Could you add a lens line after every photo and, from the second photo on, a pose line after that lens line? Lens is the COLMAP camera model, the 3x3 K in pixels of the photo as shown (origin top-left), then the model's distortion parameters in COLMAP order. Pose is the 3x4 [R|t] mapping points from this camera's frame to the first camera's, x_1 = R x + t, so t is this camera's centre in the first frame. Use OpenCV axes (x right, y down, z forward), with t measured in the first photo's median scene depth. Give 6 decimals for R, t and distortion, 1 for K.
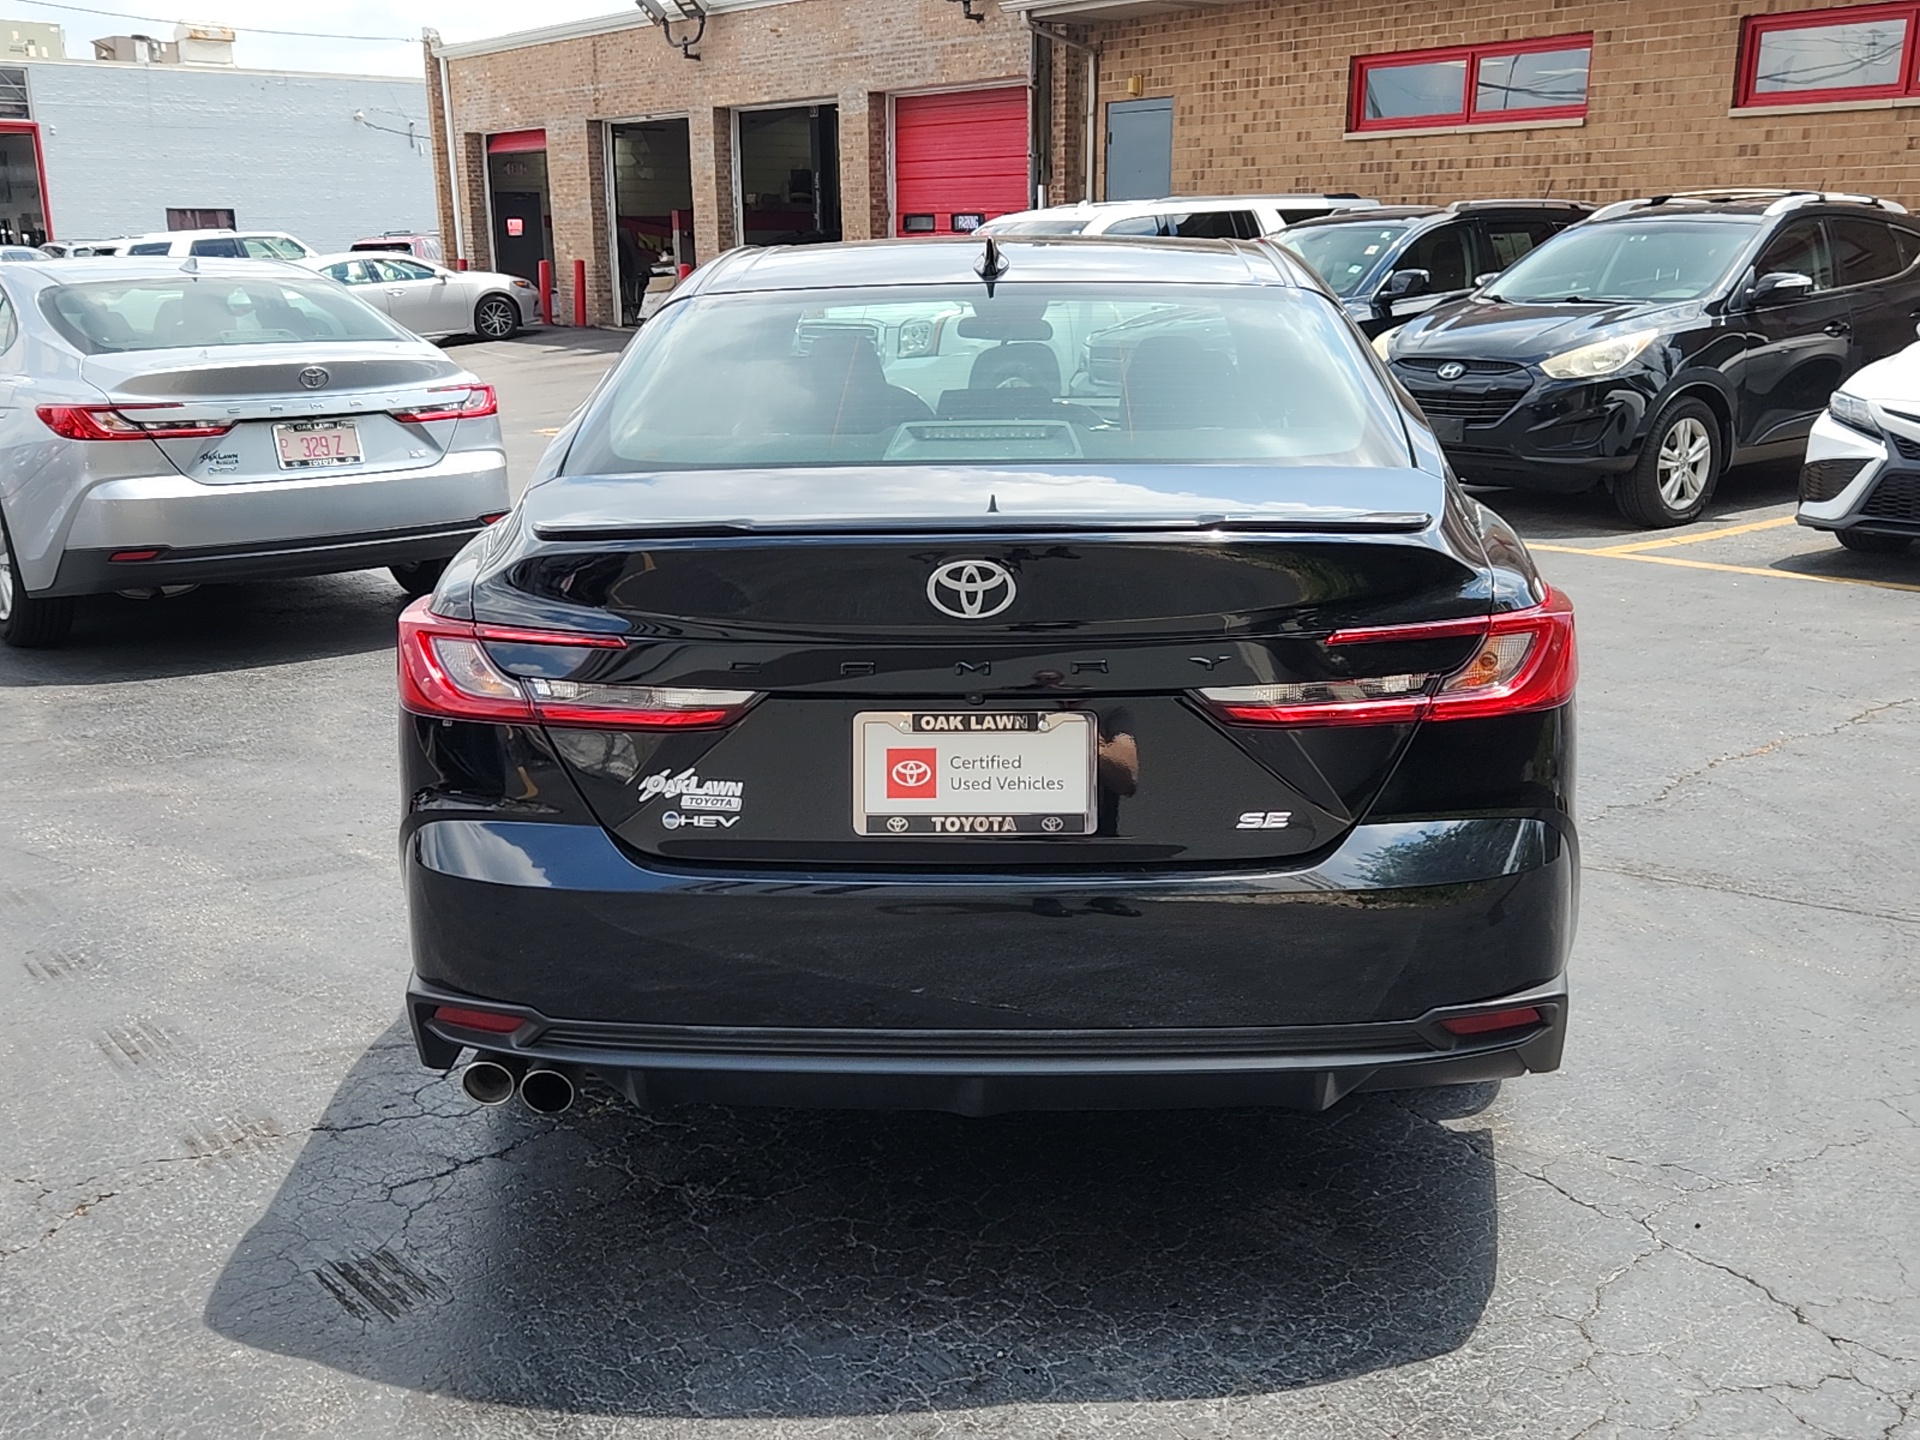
lens RADIAL K [[1923.4, 0, 998.9], [0, 1923.4, 745.2], [0, 0, 1]] dist [0.137318, -0.181906]
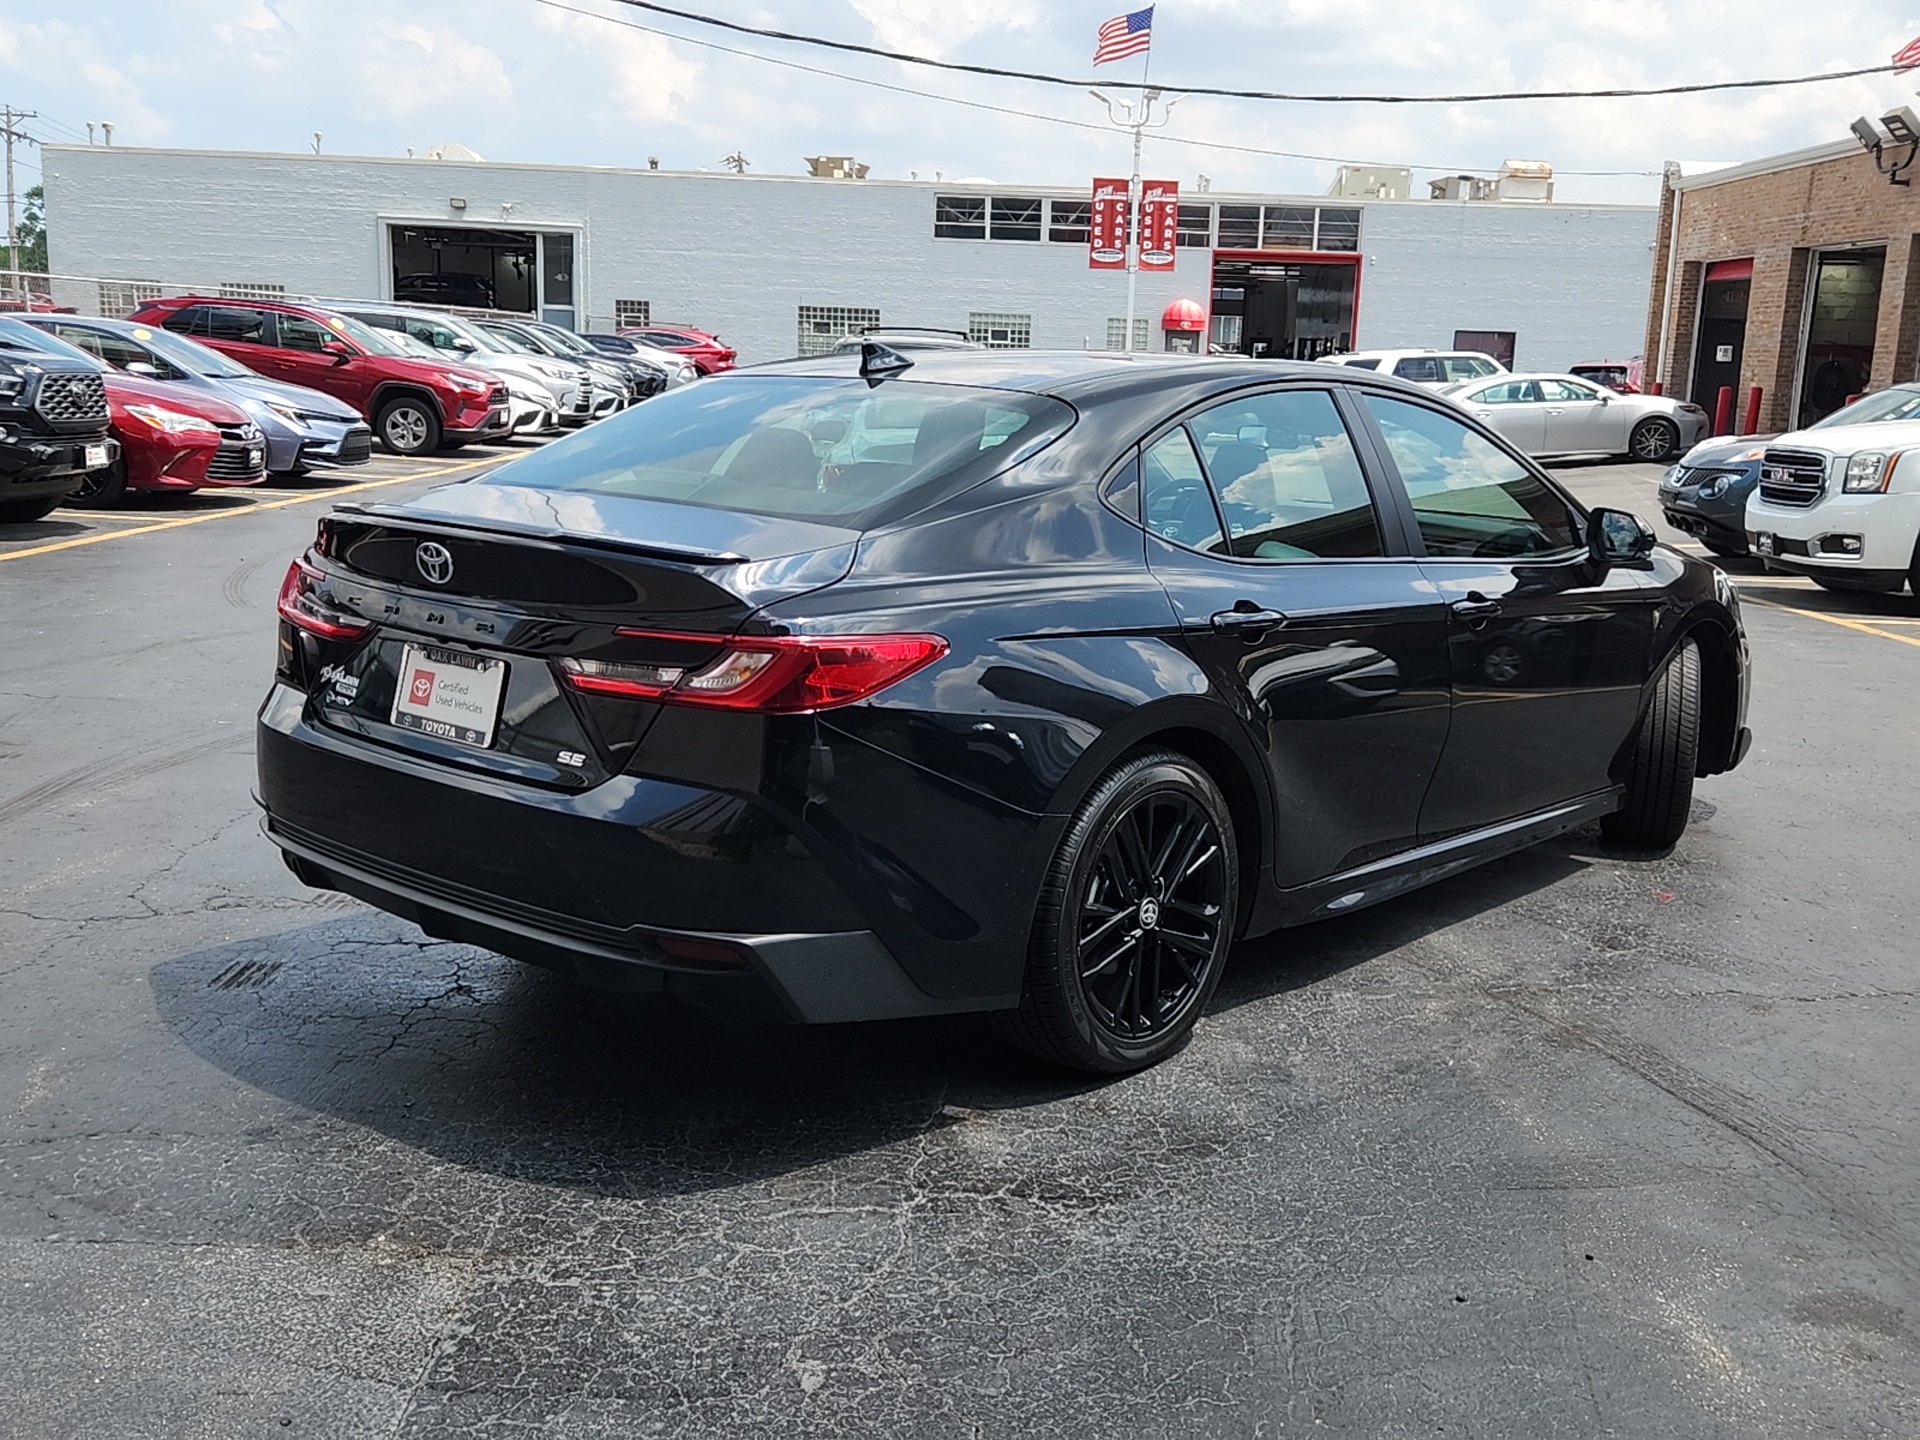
lens RADIAL K [[1923.4, 0, 998.9], [0, 1923.4, 745.2], [0, 0, 1]] dist [0.137318, -0.181906]
pose [[0.784301, 0.163776, -0.598372, 0.105958], [-0.199563, 0.979863, 0.006619, -0.003532], [0.587406, 0.114222, 0.801191, 0.008030]]
